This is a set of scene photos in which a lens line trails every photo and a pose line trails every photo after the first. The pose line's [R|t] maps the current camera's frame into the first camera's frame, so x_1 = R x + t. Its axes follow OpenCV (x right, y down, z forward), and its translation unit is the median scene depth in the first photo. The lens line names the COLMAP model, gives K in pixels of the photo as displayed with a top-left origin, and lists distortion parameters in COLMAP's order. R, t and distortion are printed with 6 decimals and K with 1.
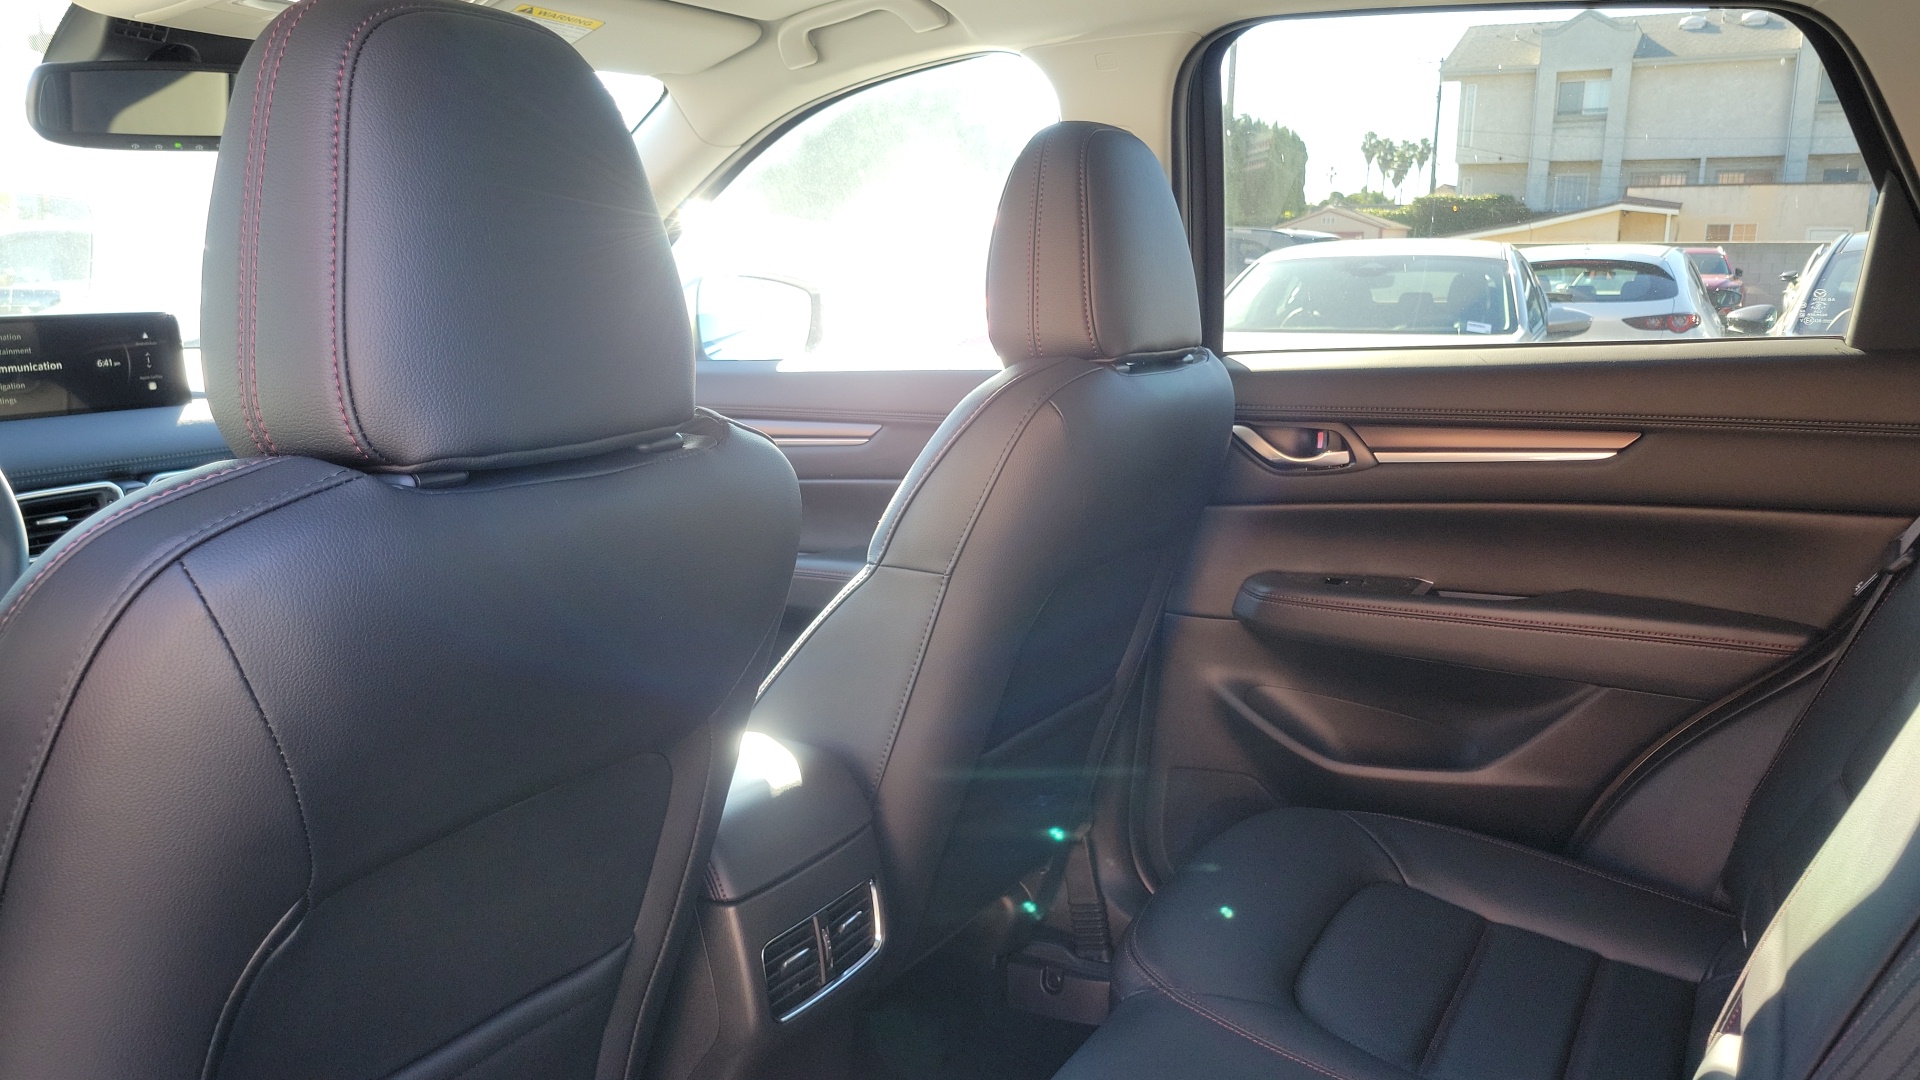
lens RADIAL K [[1454.8, 0, 960.5], [0, 1454.8, 547.8], [0, 0, 1]] dist [0.036900, -0.014196]
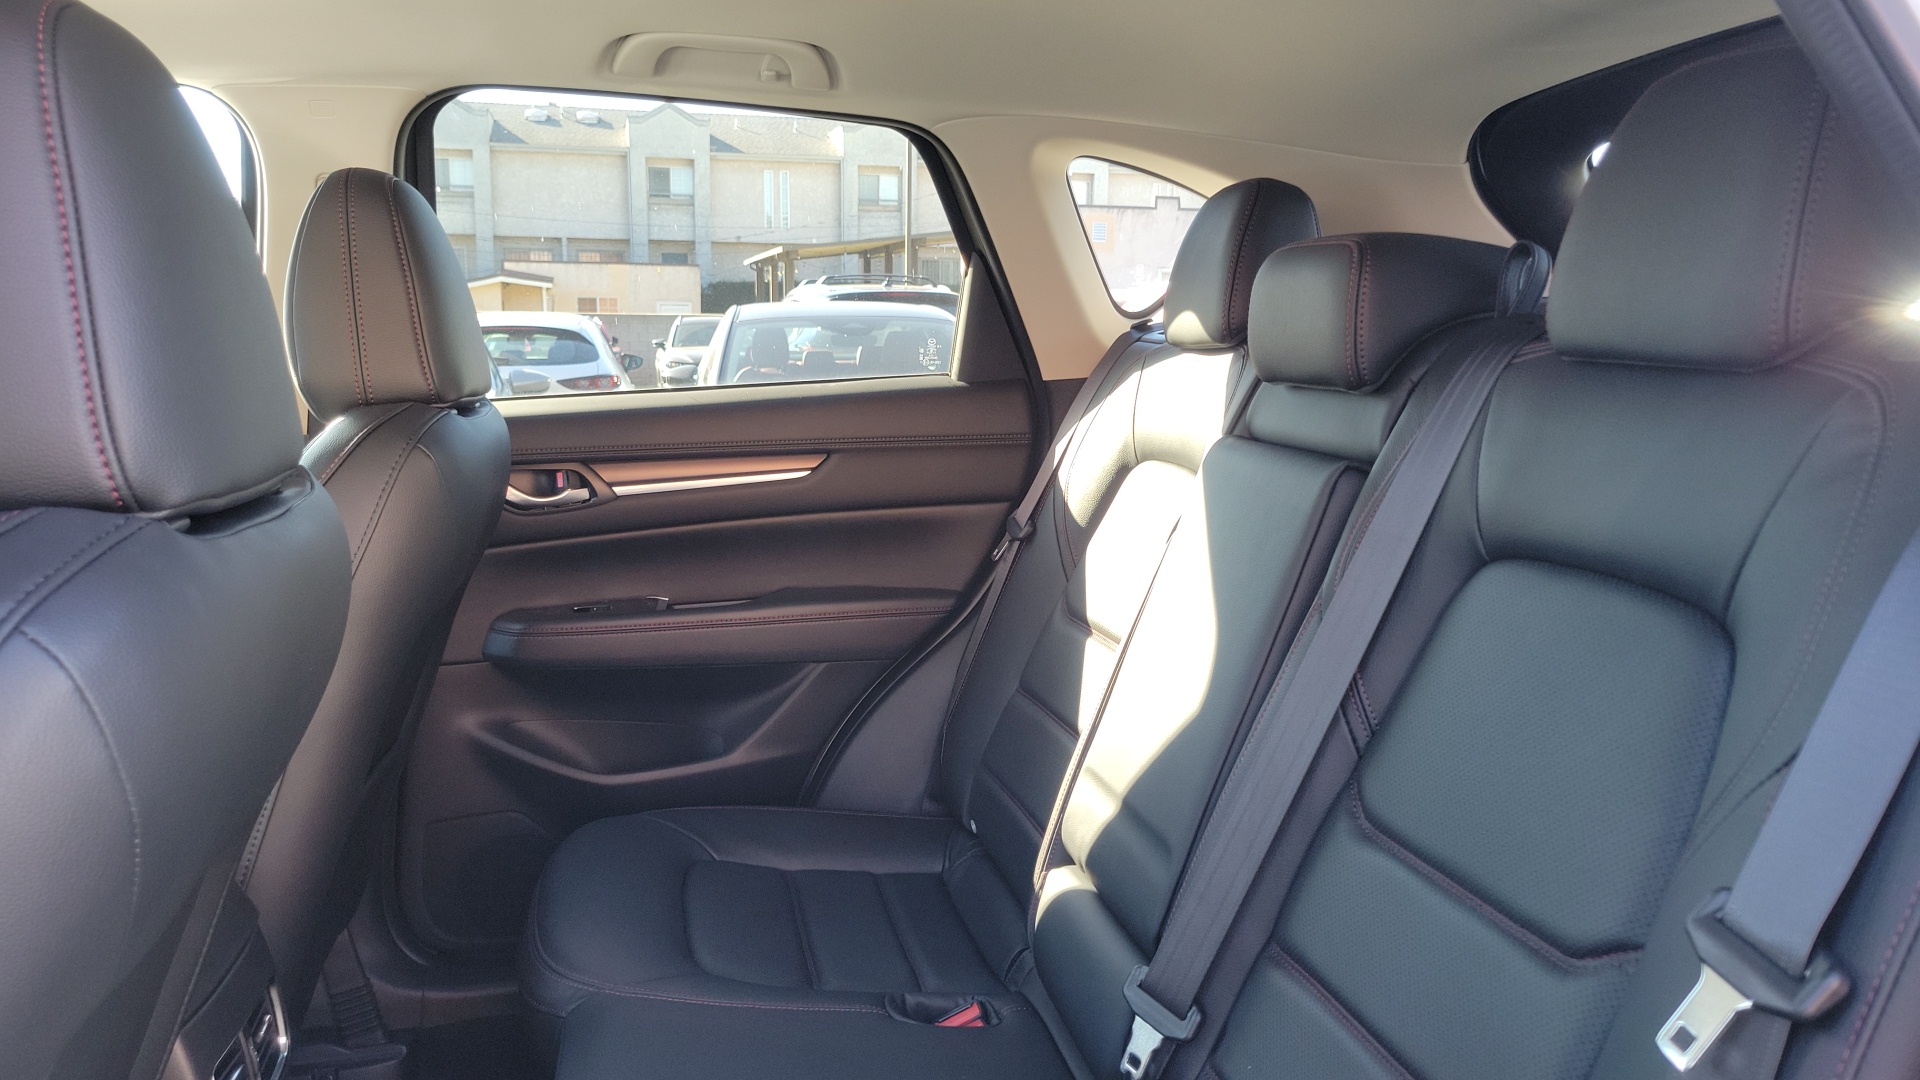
lens RADIAL K [[1454.8, 0, 961.8], [0, 1454.8, 535.1], [0, 0, 1]] dist [0.036900, -0.014196]
pose [[0.745629, -0.092503, 0.659909, -0.230168], [0.127989, 0.991760, -0.005594, 0.009678], [-0.653954, 0.088632, 0.751324, 0.004084]]
